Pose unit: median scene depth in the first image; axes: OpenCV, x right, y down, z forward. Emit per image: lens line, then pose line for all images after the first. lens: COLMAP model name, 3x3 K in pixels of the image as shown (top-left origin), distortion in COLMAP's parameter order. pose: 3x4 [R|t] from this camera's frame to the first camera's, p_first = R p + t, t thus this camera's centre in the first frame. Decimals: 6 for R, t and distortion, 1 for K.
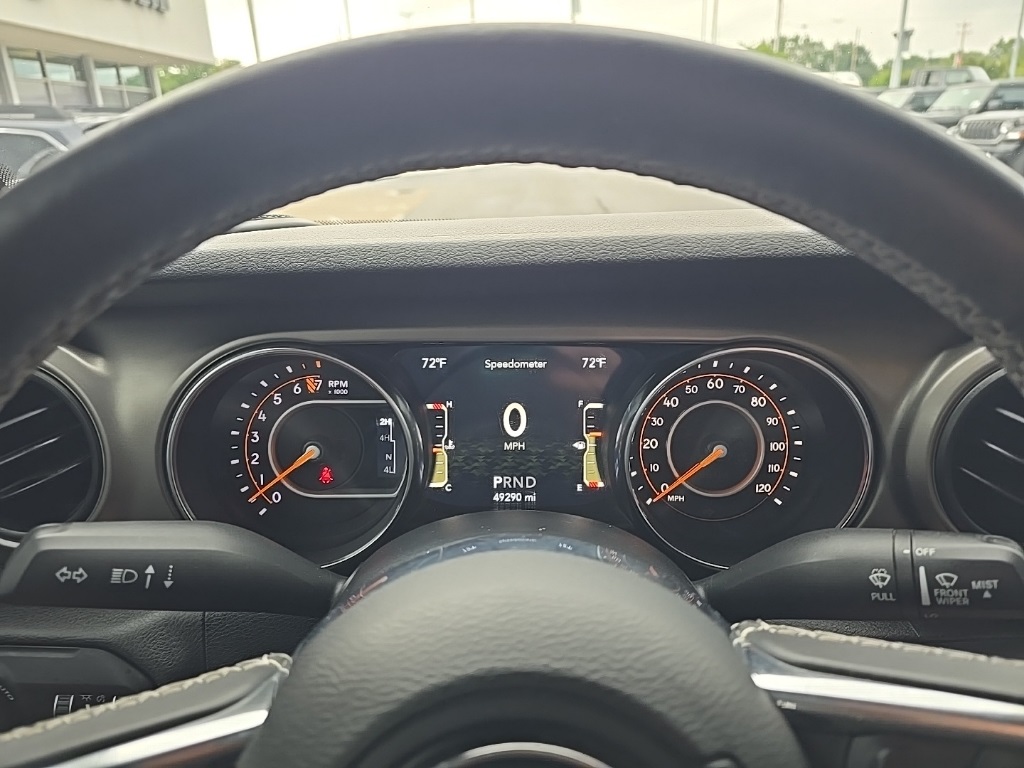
lens RADIAL K [[690.2, 0, 512.8], [0, 690.2, 392.0], [0, 0, 1]] dist [0.059792, -0.057444]
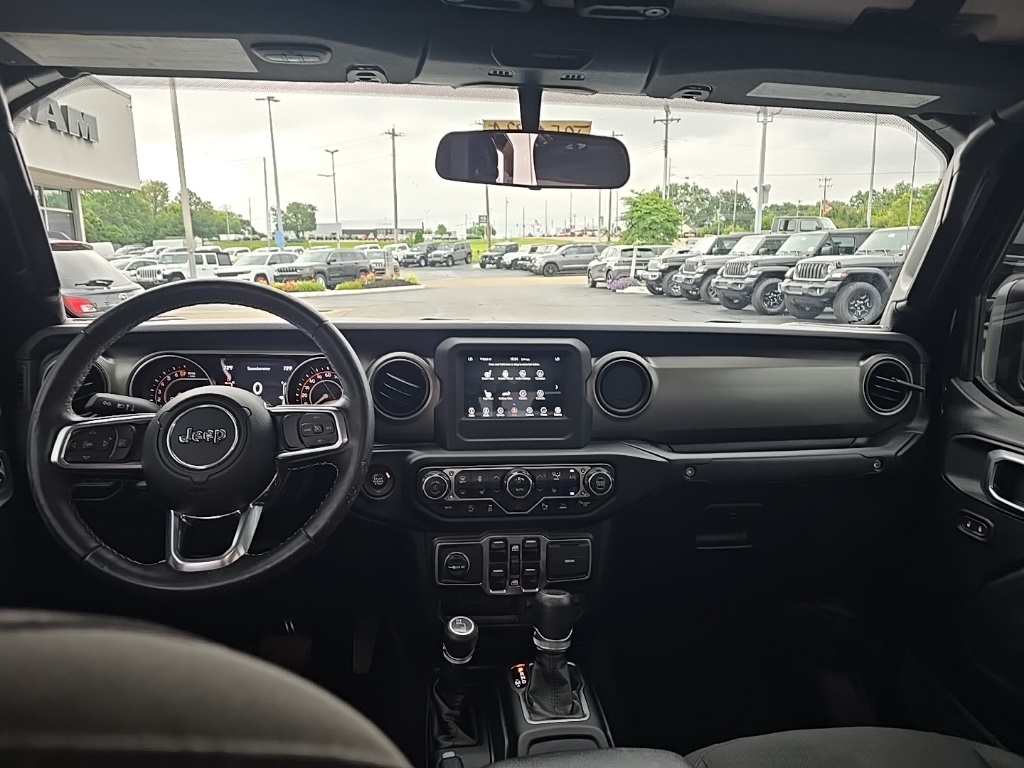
lens RADIAL K [[690.2, 0, 514.8], [0, 690.2, 388.6], [0, 0, 1]] dist [0.059792, -0.057444]
pose [[0.993520, 0.006011, 0.113499, 0.023816], [0.013438, 0.985385, -0.169813, 0.017638], [-0.112860, 0.170238, 0.978919, -0.062550]]
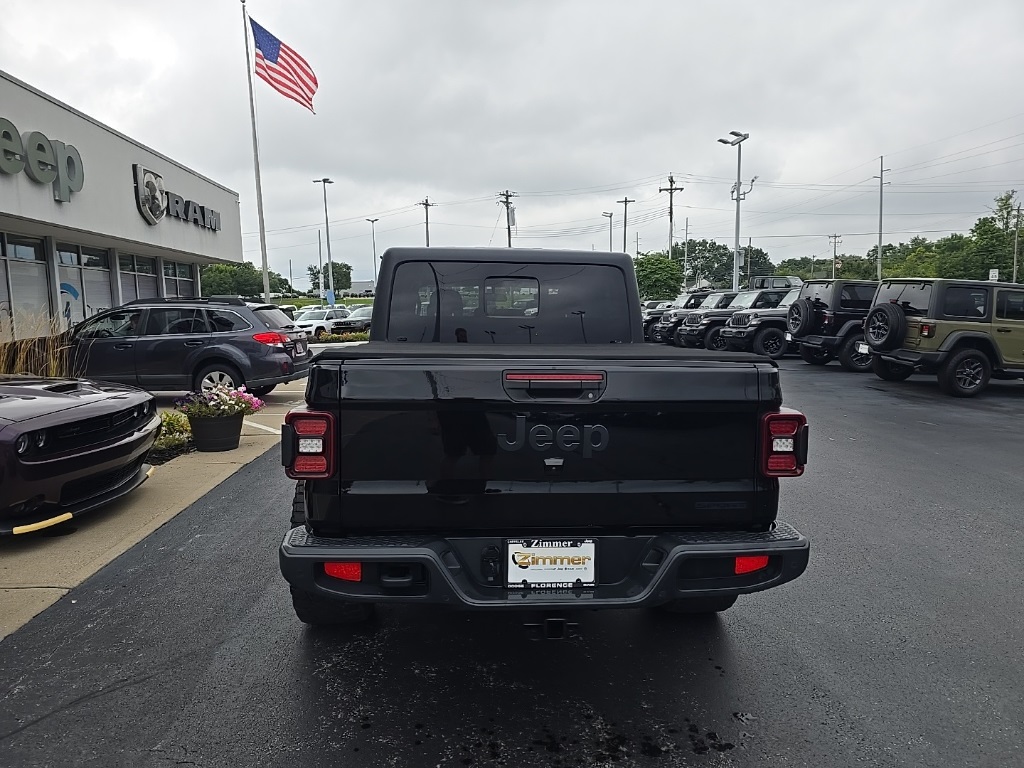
lens RADIAL K [[690.2, 0, 513.6], [0, 690.2, 392.3], [0, 0, 1]] dist [0.059792, -0.057444]
pose [[0.997164, 0.011375, 0.074399, 0.016117], [0.006876, 0.970609, -0.240565, 0.132382], [-0.074949, 0.240394, 0.967777, -0.365338]]
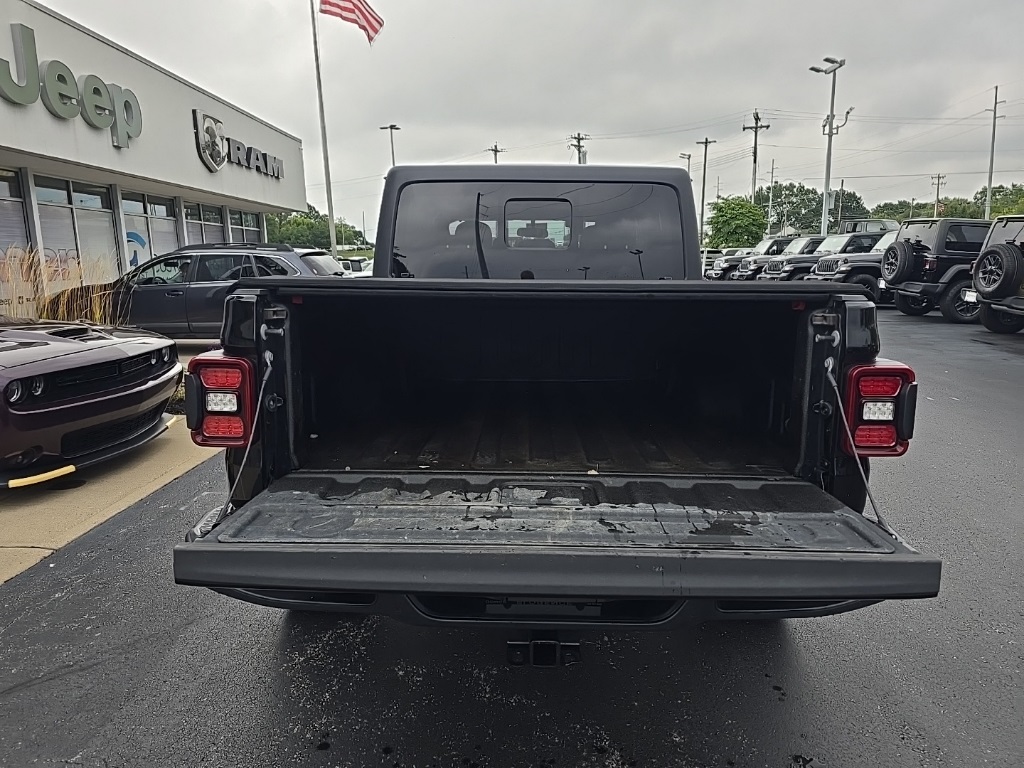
lens RADIAL K [[690.2, 0, 511.7], [0, 690.2, 393.2], [0, 0, 1]] dist [0.059792, -0.057444]
pose [[0.999338, 0.020893, -0.029781, 0.033838], [-0.025693, 0.984901, -0.171199, 0.124011], [0.025754, 0.171851, 0.984786, -0.325684]]
